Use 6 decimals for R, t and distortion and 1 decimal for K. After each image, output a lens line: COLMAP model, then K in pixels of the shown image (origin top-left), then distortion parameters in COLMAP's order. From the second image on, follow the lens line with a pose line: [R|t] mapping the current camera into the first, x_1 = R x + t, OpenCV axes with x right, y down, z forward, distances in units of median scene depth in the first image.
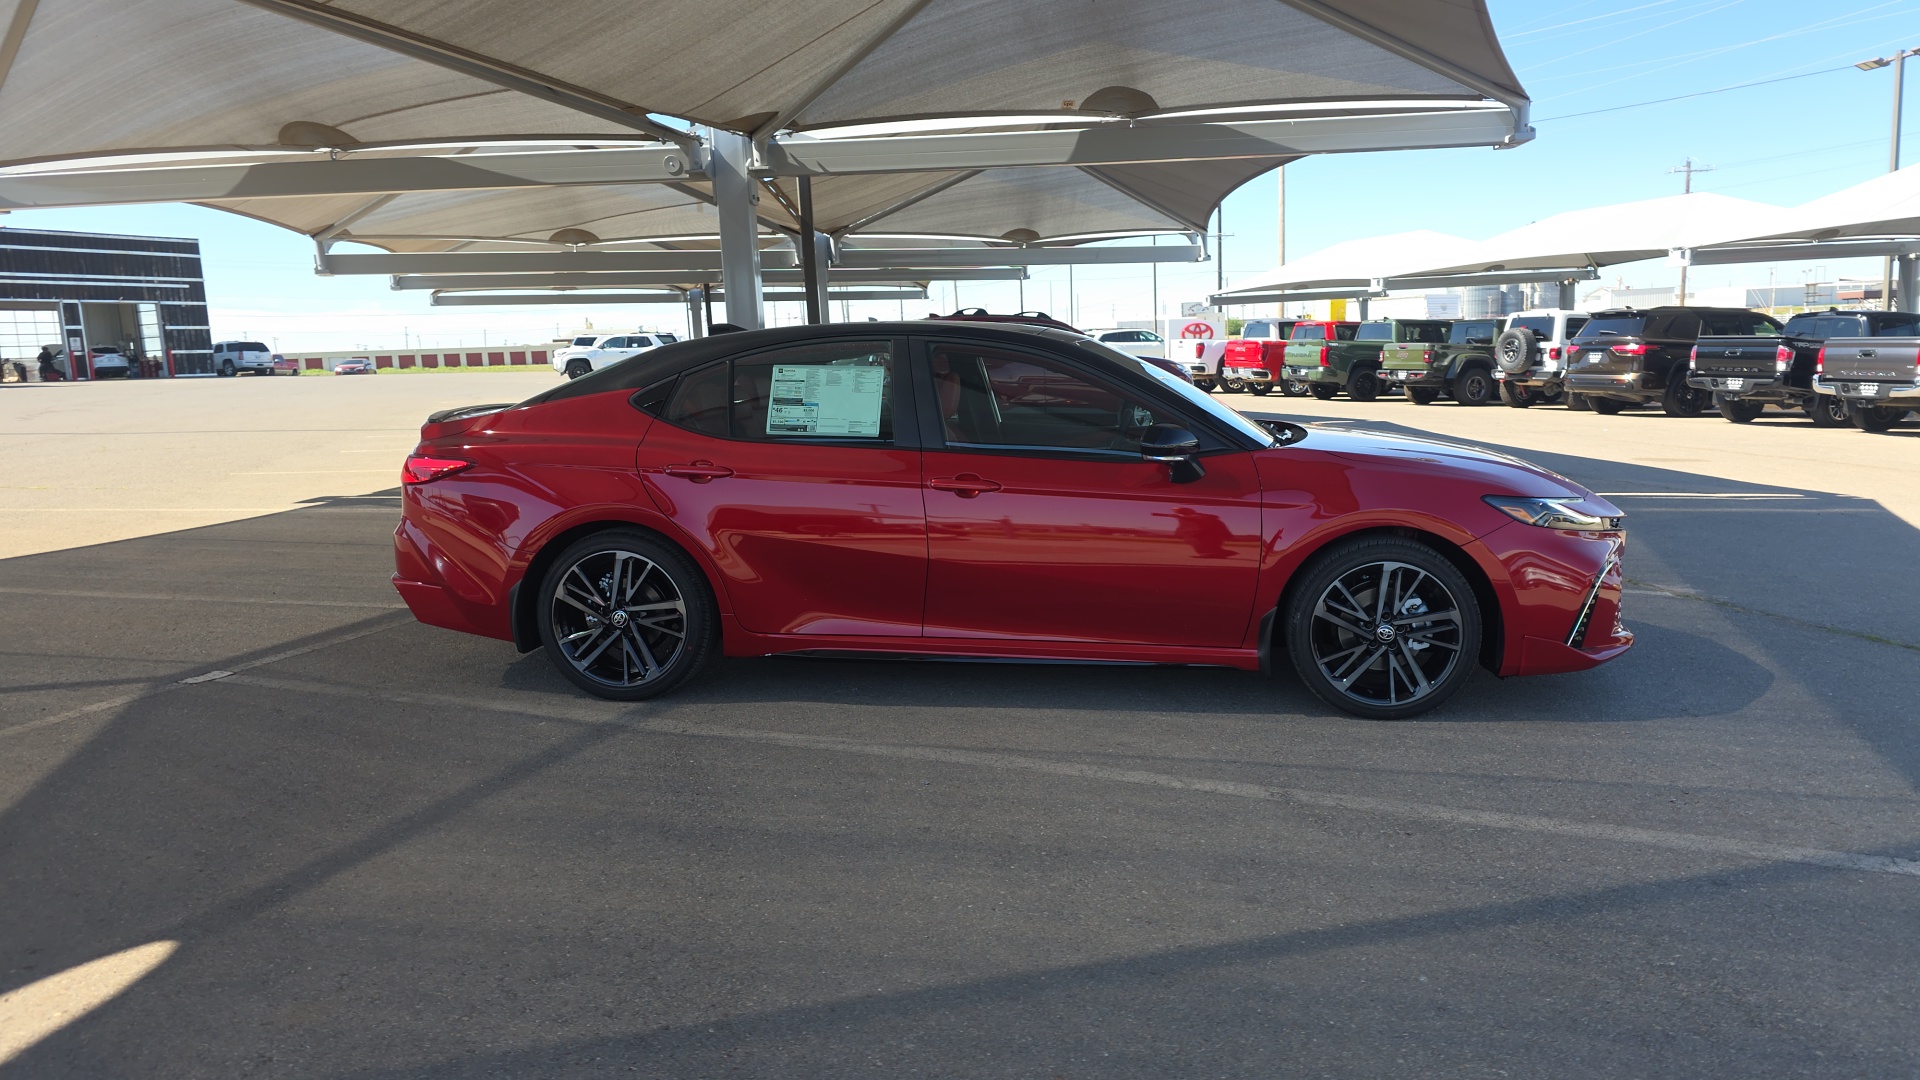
lens RADIAL K [[1292.8, 0, 1024.4], [0, 1292.8, 534.8], [0, 0, 1]] dist [0.069422, -0.065194]
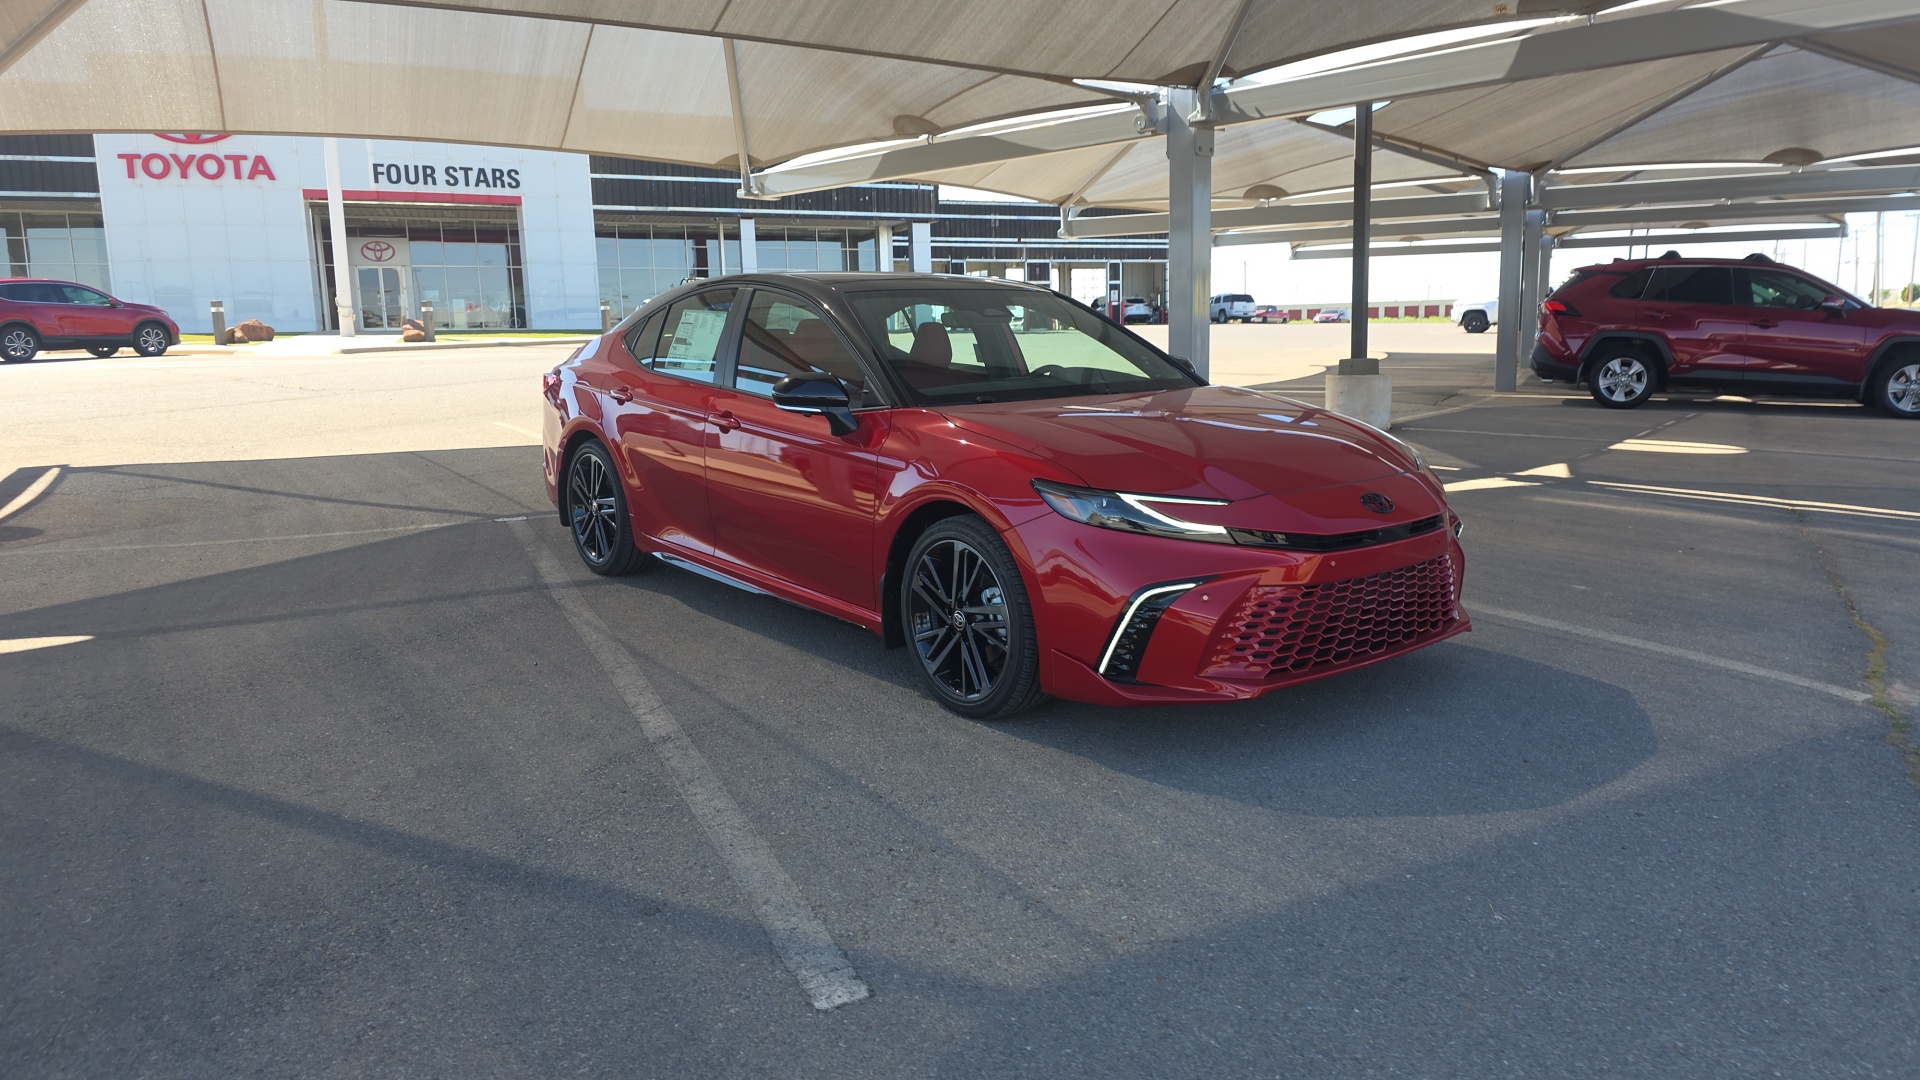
lens RADIAL K [[1292.8, 0, 1024.4], [0, 1292.8, 534.8], [0, 0, 1]] dist [0.069422, -0.065194]
pose [[0.733023, 0.128217, -0.668010, 0.248170], [-0.103463, 0.991663, 0.076807, -0.015360], [0.672289, 0.012813, 0.740177, 0.098791]]
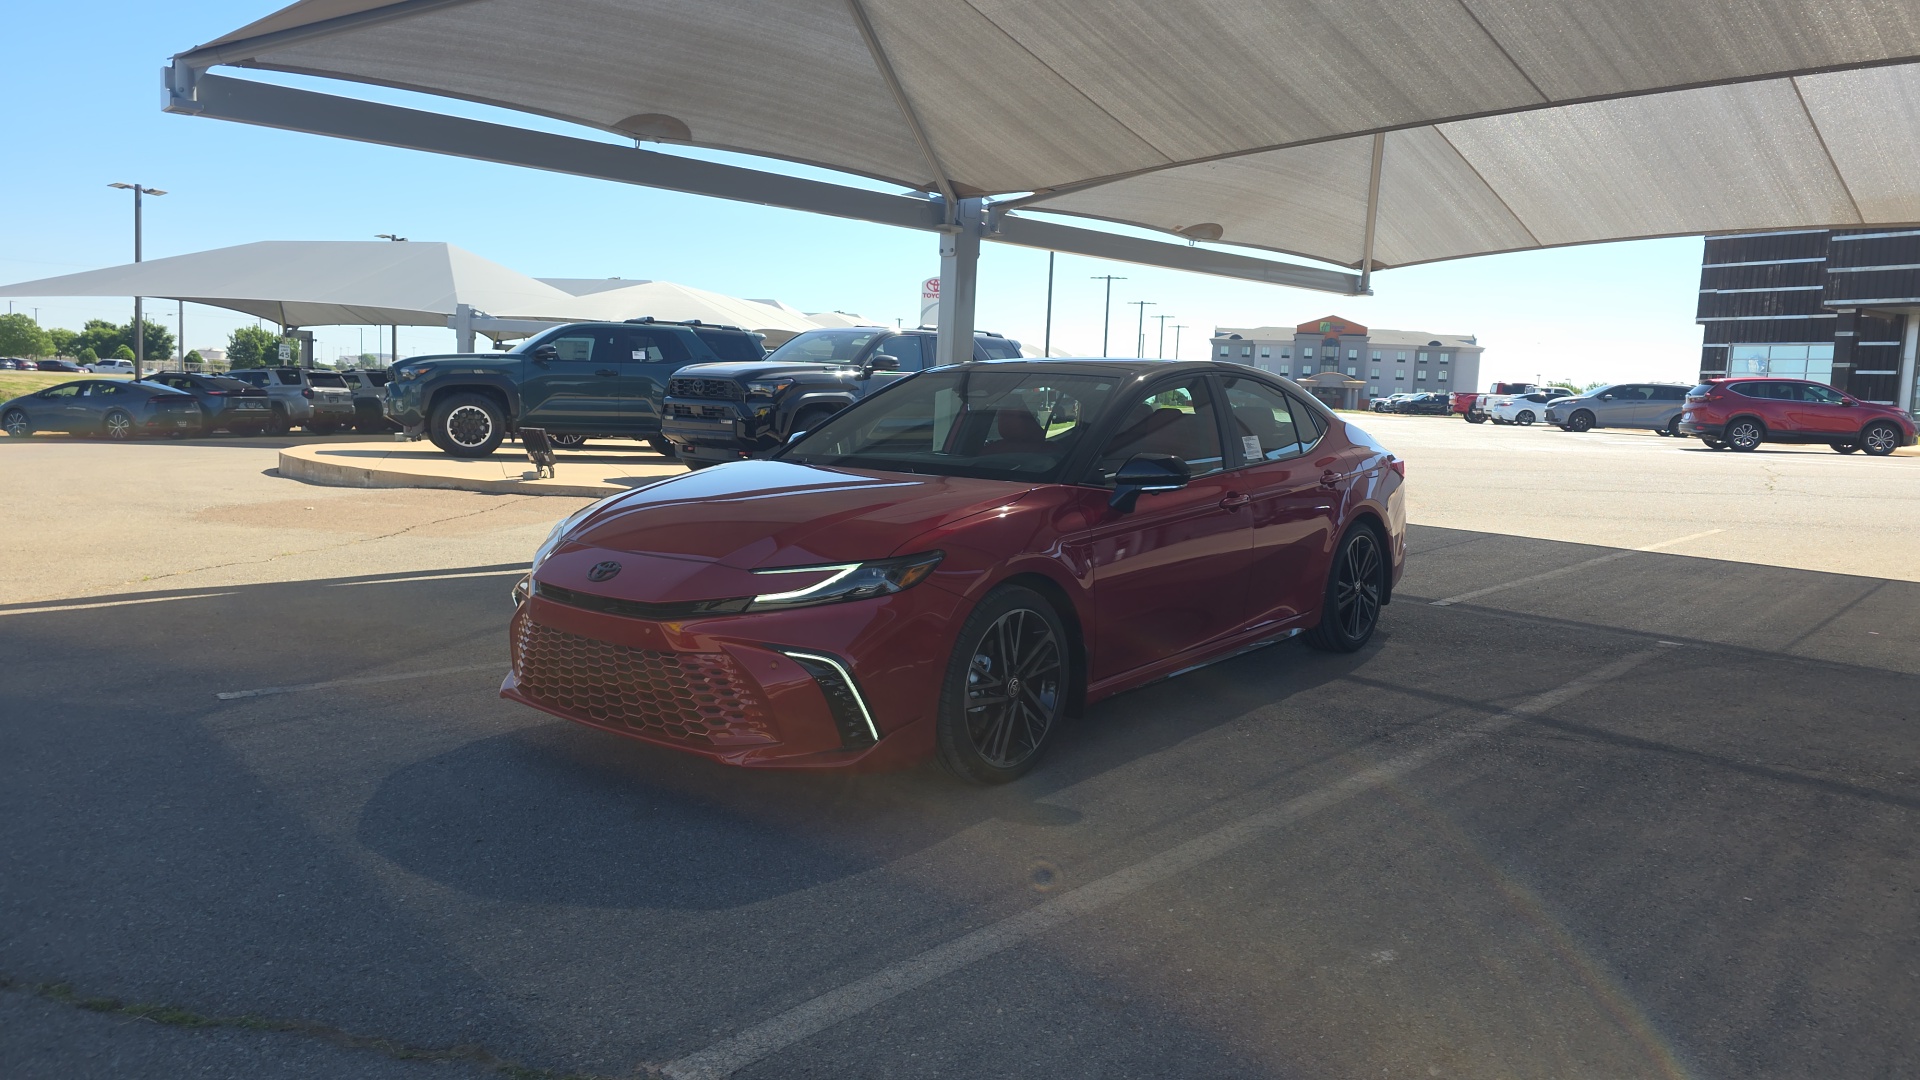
lens RADIAL K [[1289.8, 0, 988.0], [0, 1289.8, 519.2], [0, 0, 1]] dist [0.068589, -0.065810]
pose [[-0.530907, 0.088152, -0.842833, 0.300646], [-0.144757, 0.970523, 0.192691, -0.075337], [0.834975, 0.224307, -0.502497, 0.492804]]
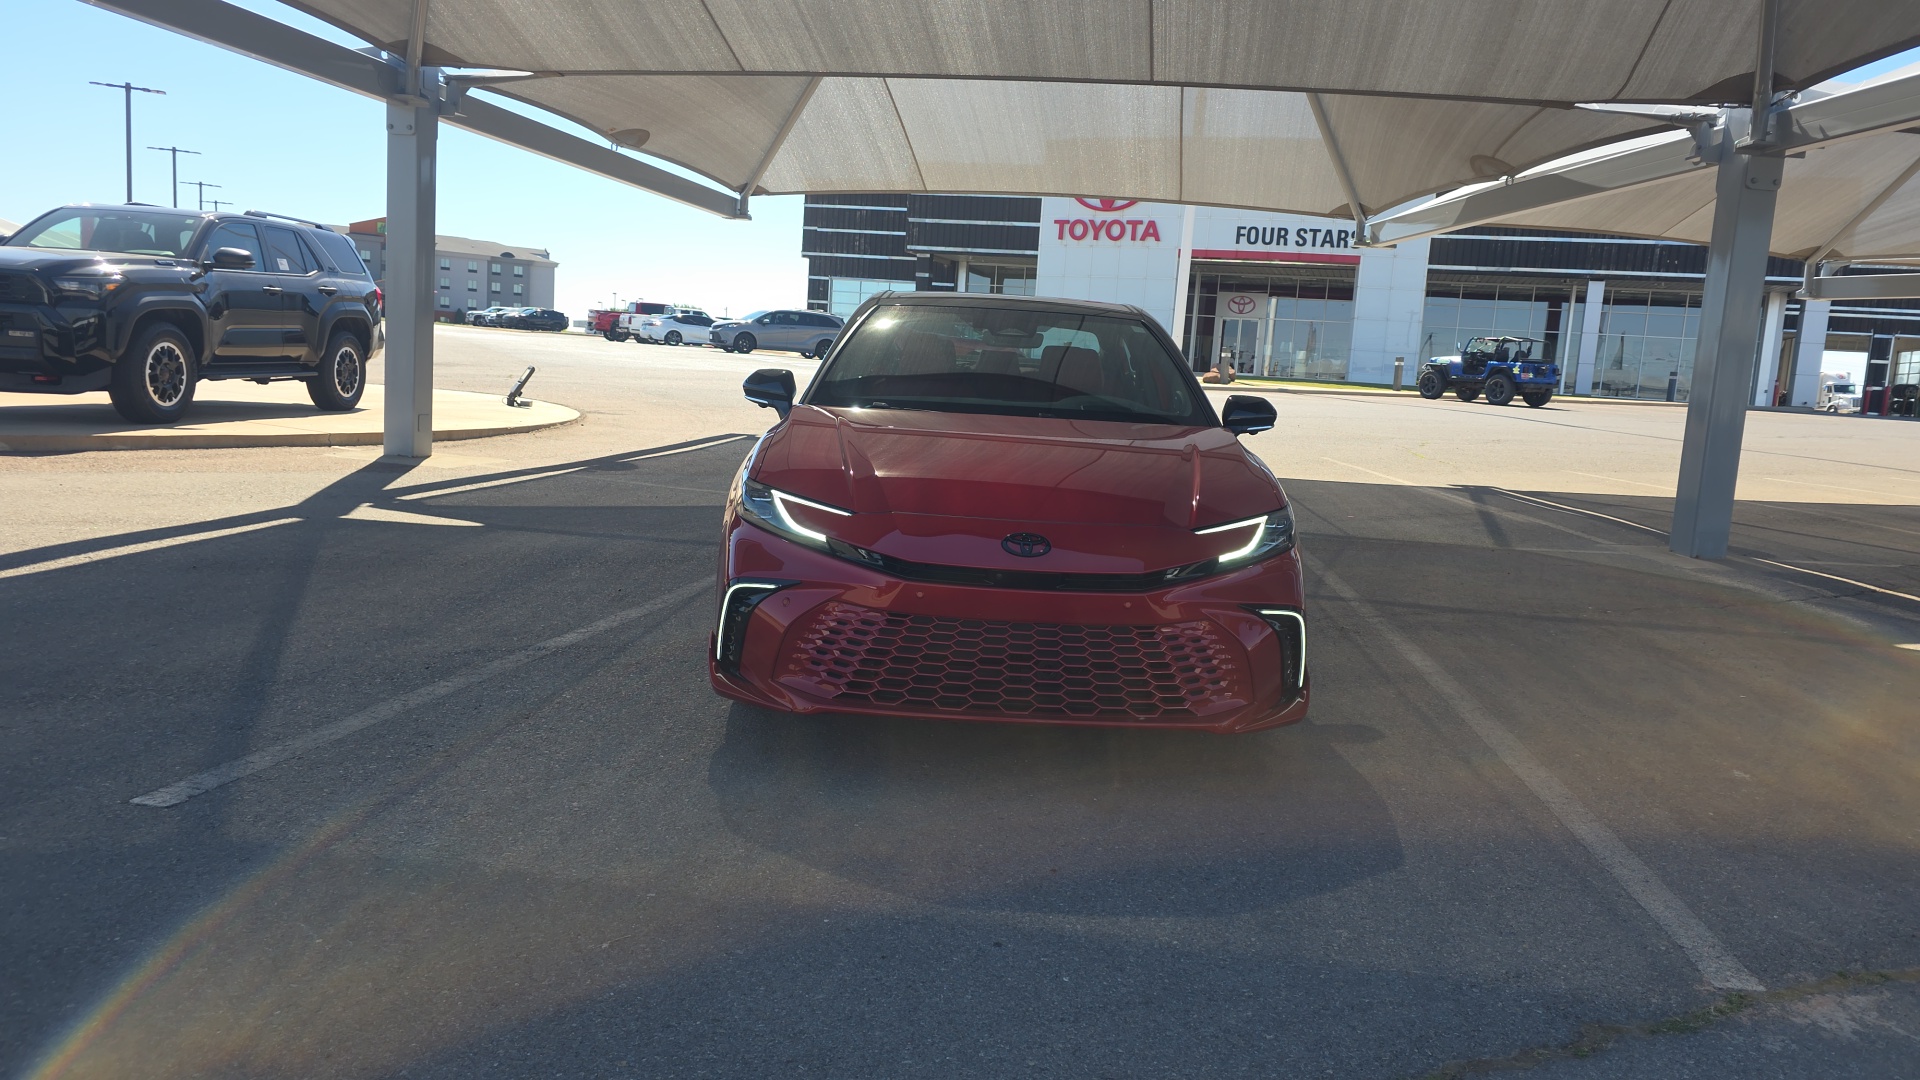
lens RADIAL K [[1293.5, 0, 1008.6], [0, 1293.5, 529.3], [0, 0, 1]] dist [0.073410, -0.079251]
pose [[0.142860, 0.164897, -0.975910, 0.338321], [-0.206899, 0.969214, 0.133478, -0.038978], [0.967876, 0.182846, 0.172579, 0.276687]]
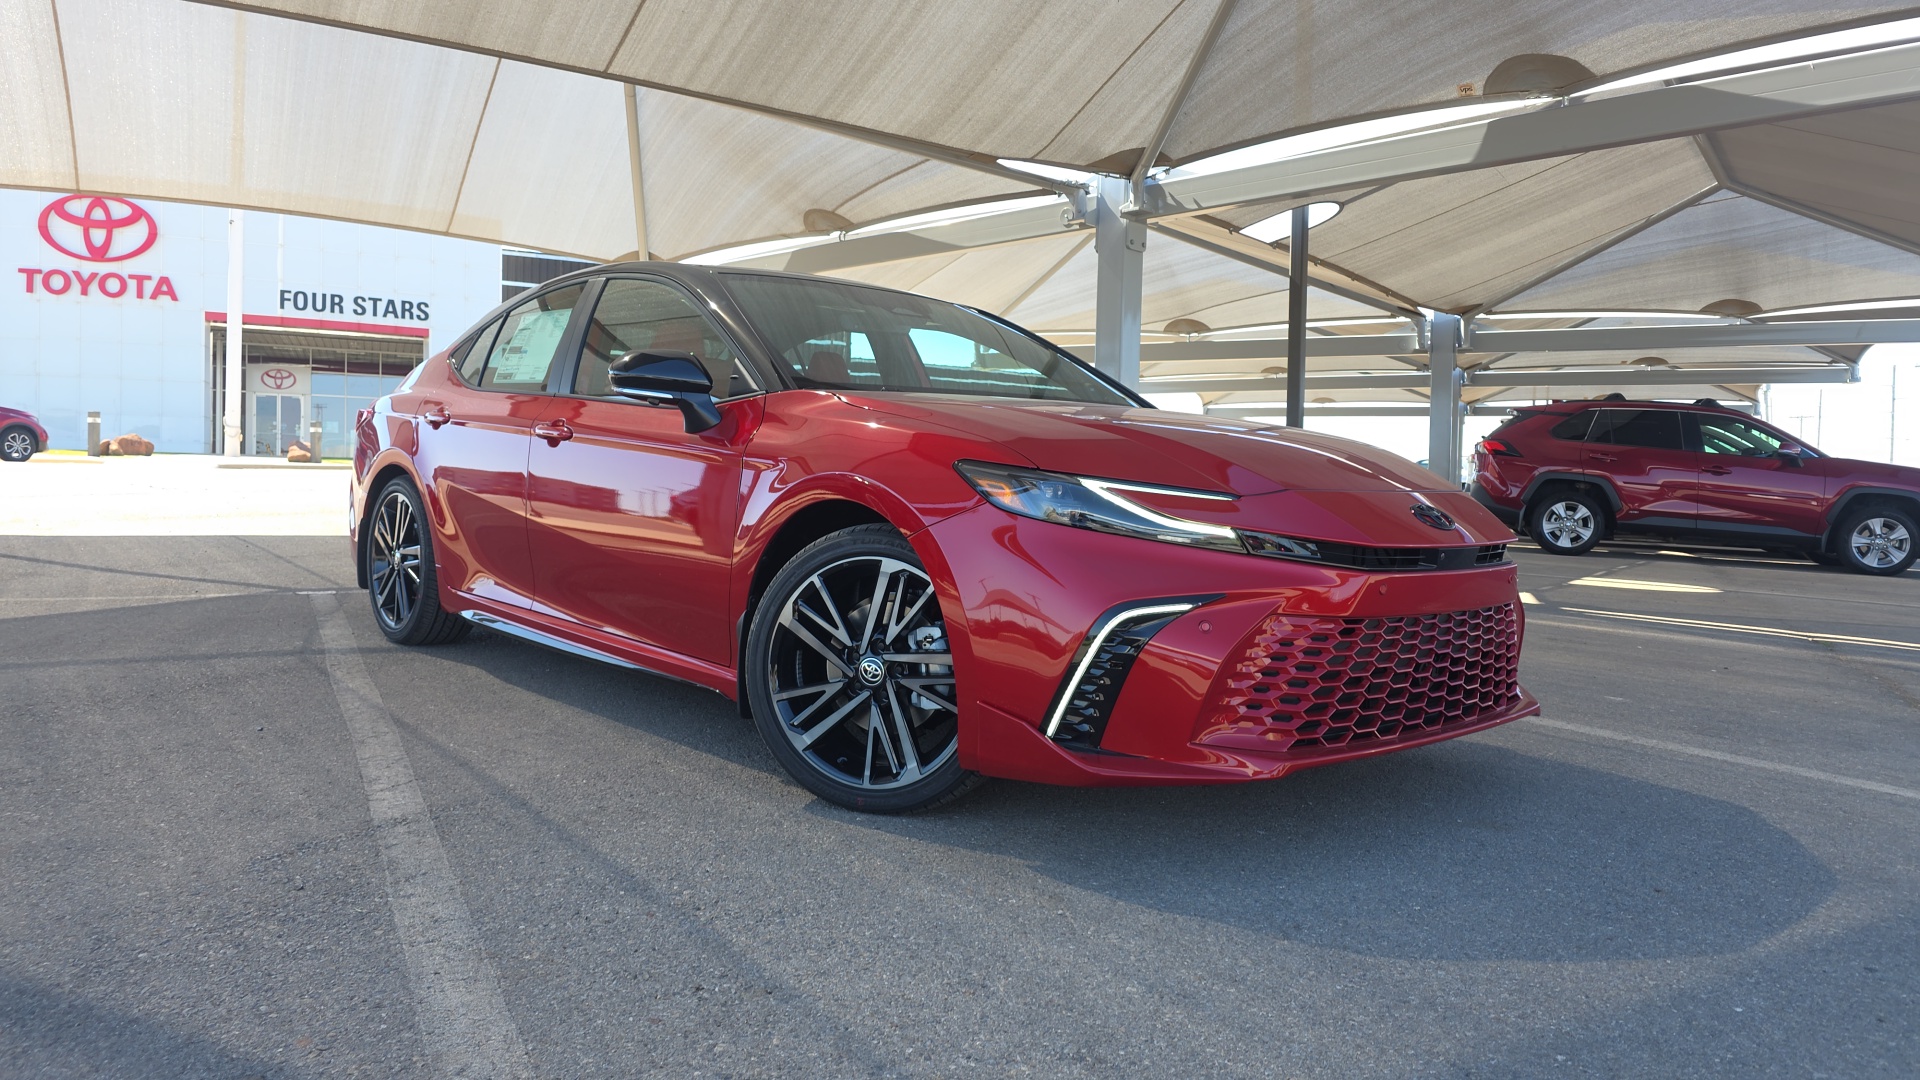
lens RADIAL K [[1295.3, 0, 961.1], [0, 1295.3, 530.4], [0, 0, 1]] dist [0.061891, -0.060210]
pose [[0.747515, 0.070015, -0.660545, 0.204194], [-0.141862, 0.988313, -0.055783, 0.009843], [0.648919, 0.135405, 0.748712, 0.149381]]
